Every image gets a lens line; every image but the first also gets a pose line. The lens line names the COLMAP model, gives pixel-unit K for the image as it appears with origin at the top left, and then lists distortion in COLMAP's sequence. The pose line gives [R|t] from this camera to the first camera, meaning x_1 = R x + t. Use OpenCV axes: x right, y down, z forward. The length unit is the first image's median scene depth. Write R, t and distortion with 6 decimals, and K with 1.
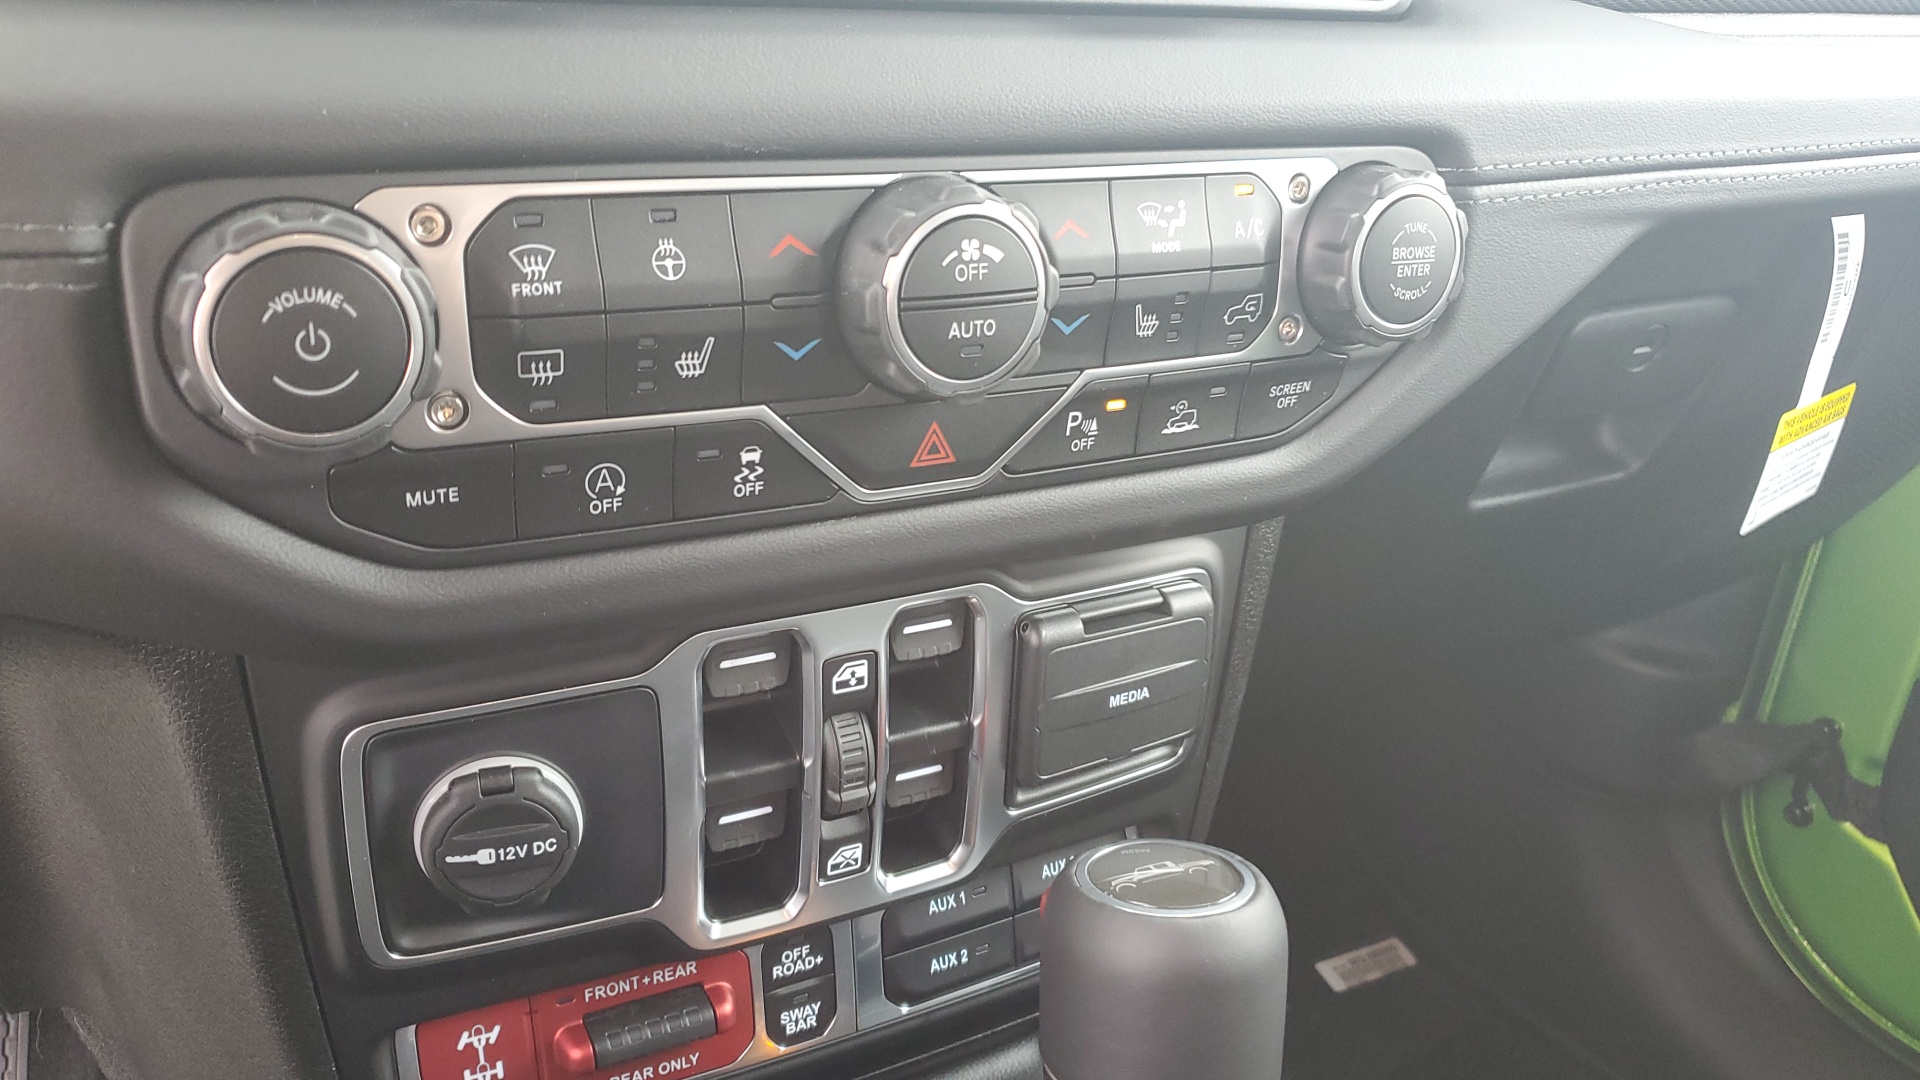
lens RADIAL K [[1510.1, 0, 960.0], [0, 1510.1, 540.0], [0, 0, 1]] dist [0.224216, -0.686850]
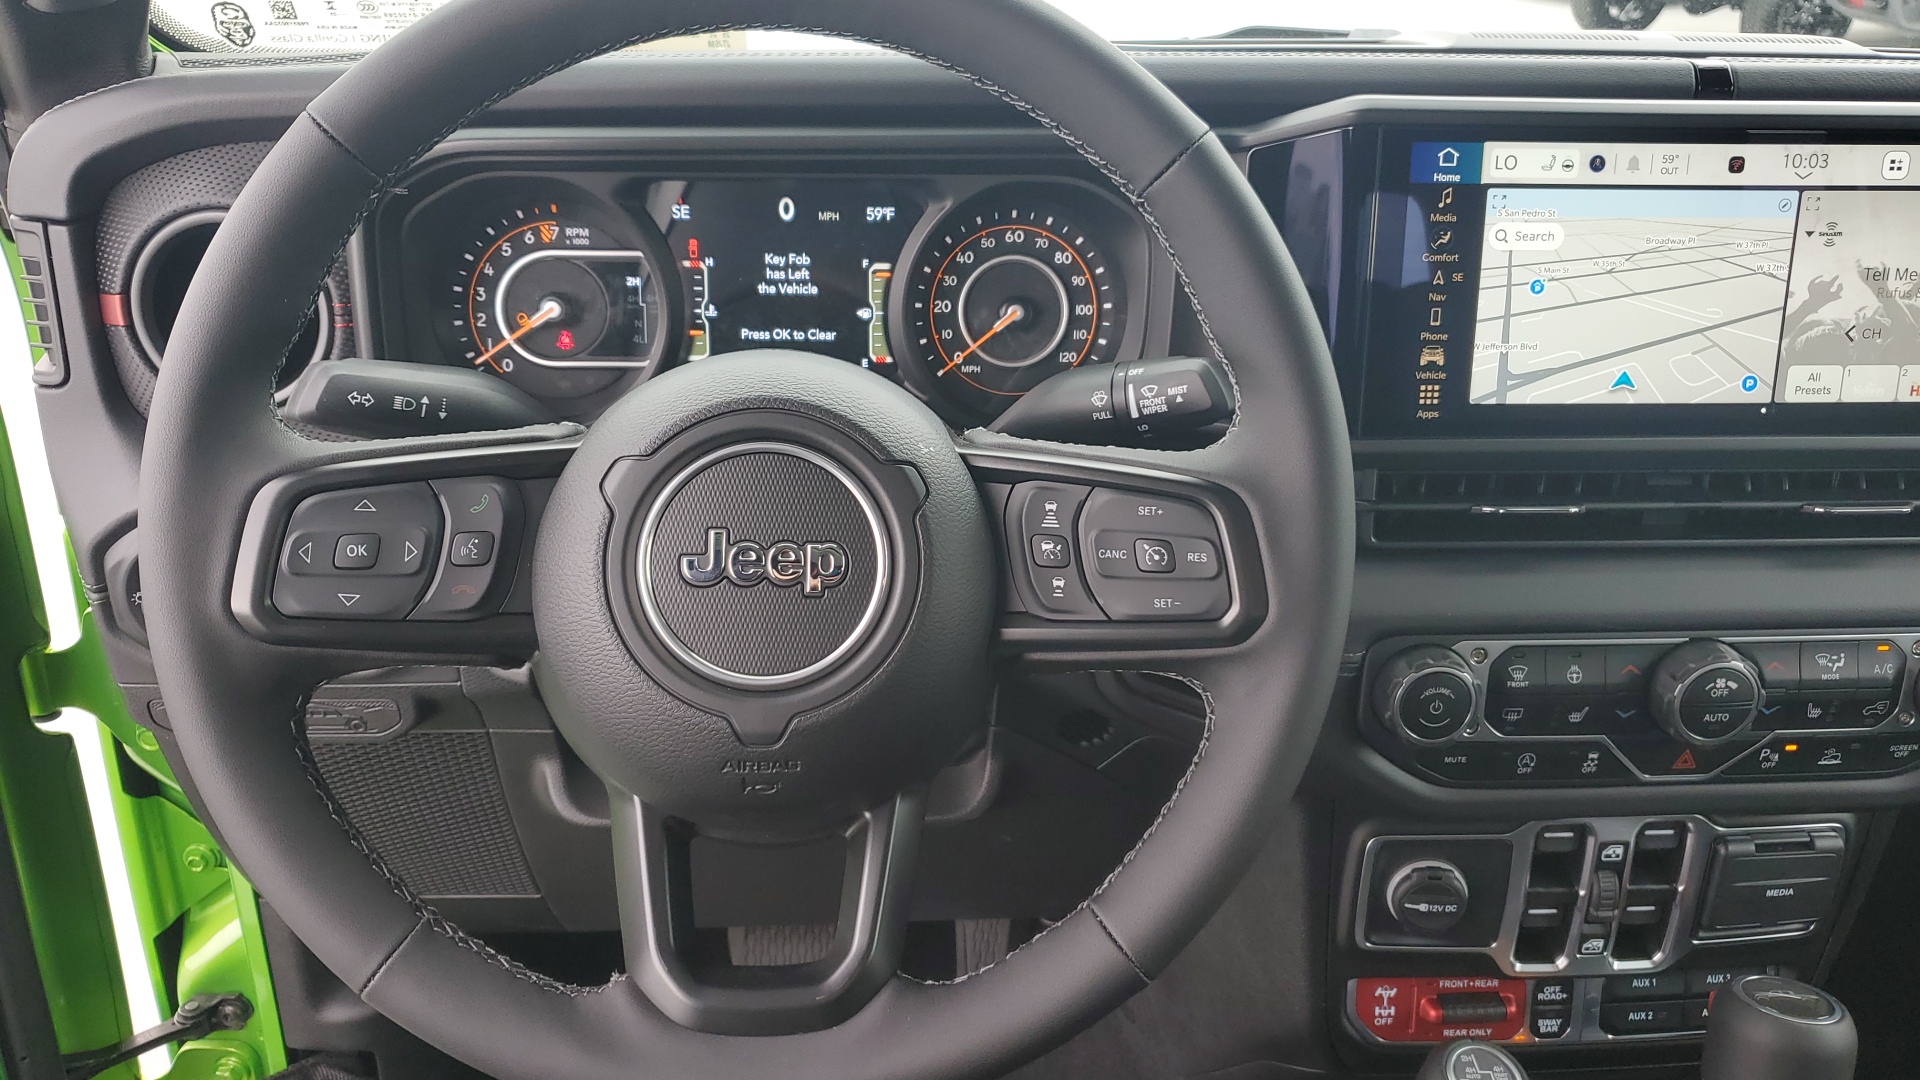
lens RADIAL K [[1509.1, 0, 968.7], [0, 1509.1, 516.3], [0, 0, 1]] dist [-0.049785, 0.123153]
pose [[0.913099, 0.120587, -0.389498, -0.128574], [-0.130067, 0.991503, 0.002050, -0.227175], [0.386436, 0.048789, 0.921025, -1.062951]]
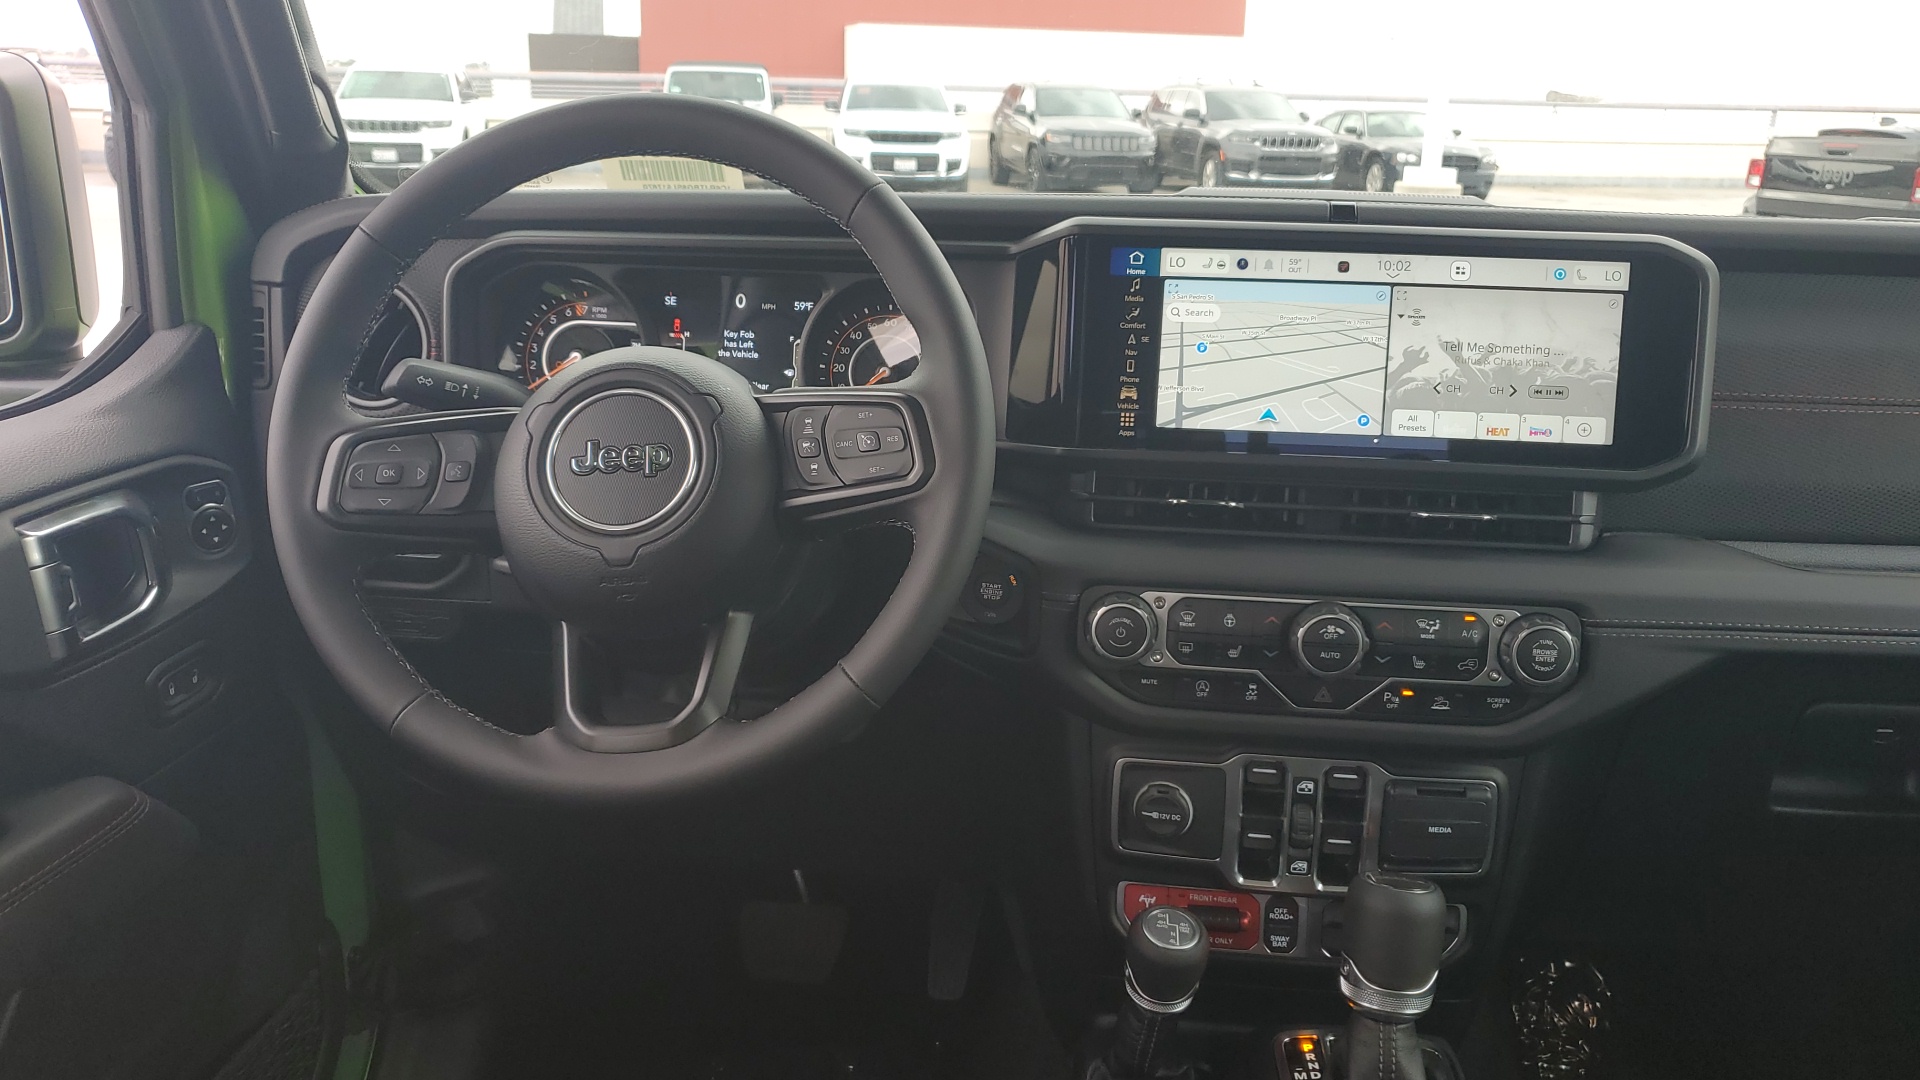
lens RADIAL K [[1510.1, 0, 960.0], [0, 1510.1, 540.0], [0, 0, 1]] dist [0.224216, -0.686850]
pose [[0.834443, 0.103529, -0.541282, 0.781415], [-0.195377, 0.973974, -0.114905, 0.096439], [0.515299, 0.201636, 0.832953, -1.478857]]
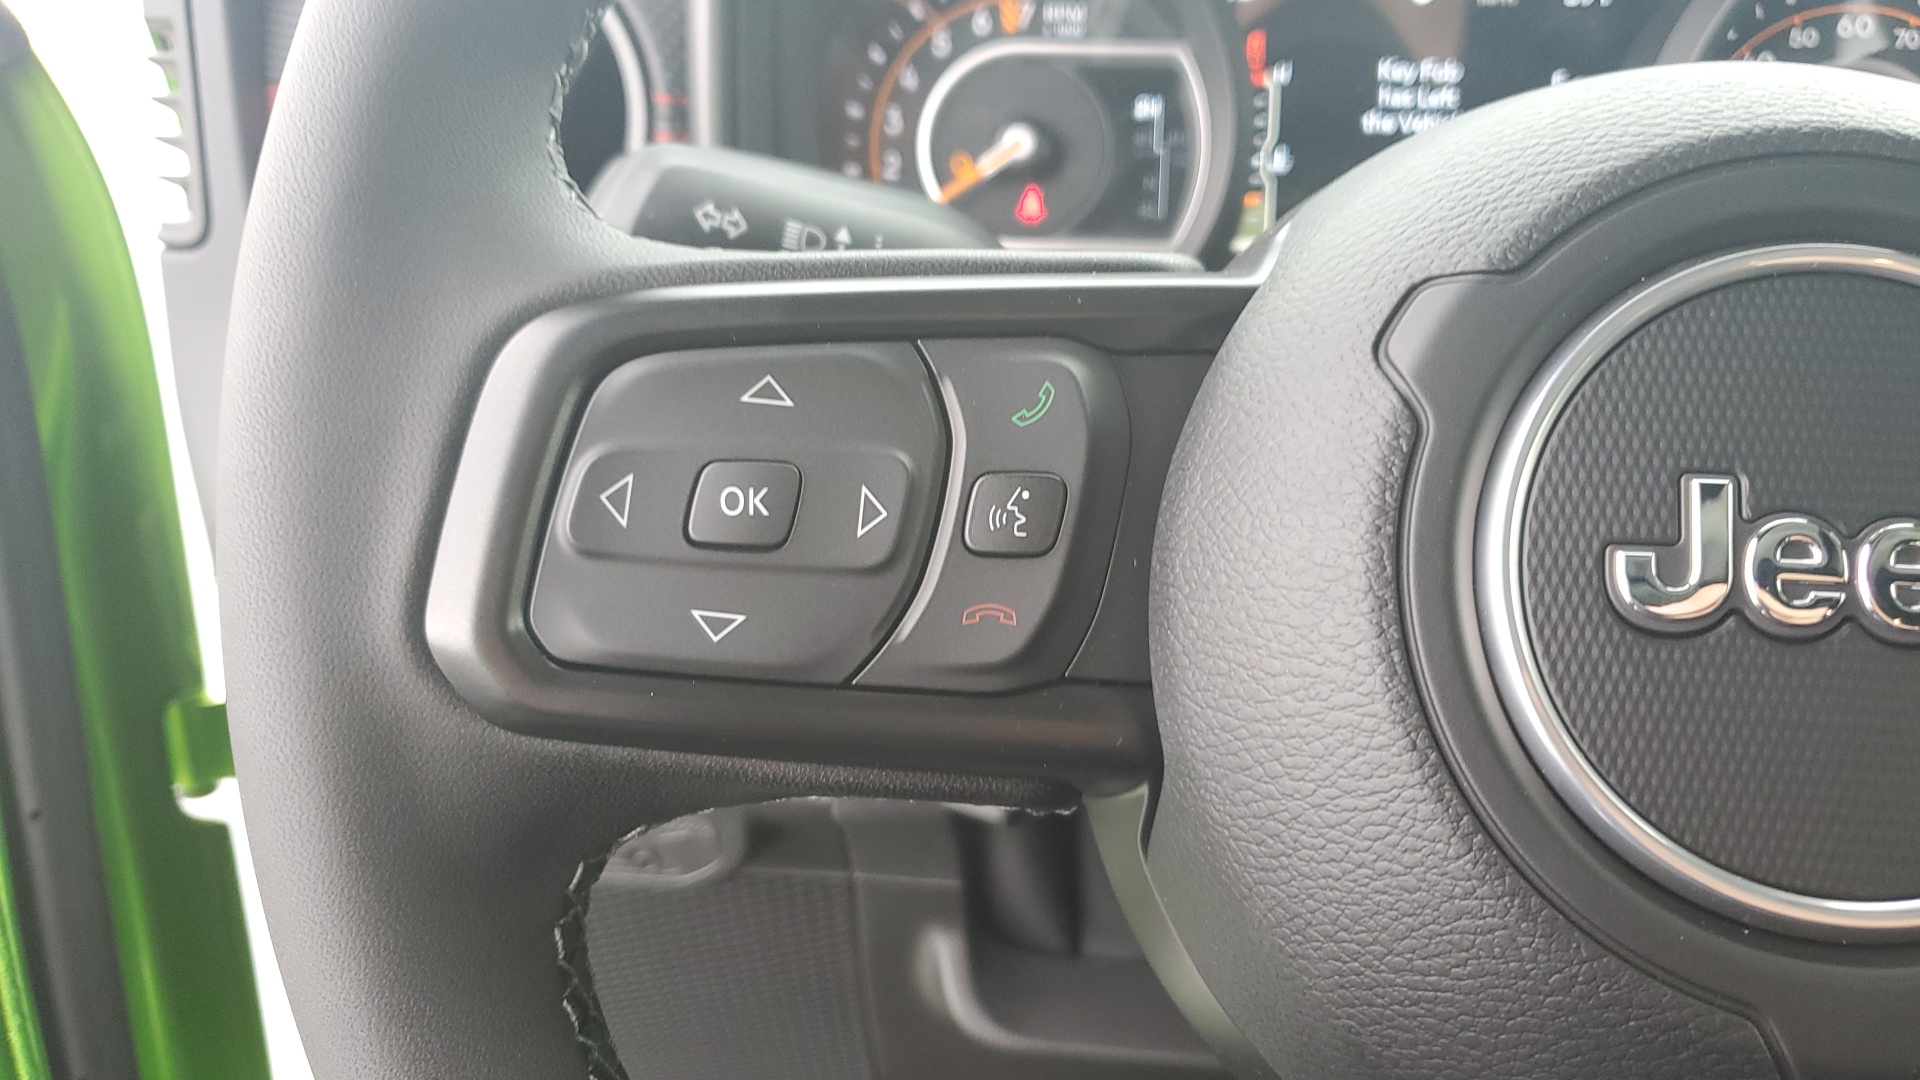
lens RADIAL K [[1256.1, 0, 960.0], [0, 1256.1, 540.0], [0, 0, 1]] dist [0.148066, -0.245221]
pose [[0.862041, 0.135950, -0.488266, -0.889680], [-0.167608, 0.985620, -0.021482, -0.109077], [0.478324, 0.100356, 0.872430, -0.360979]]
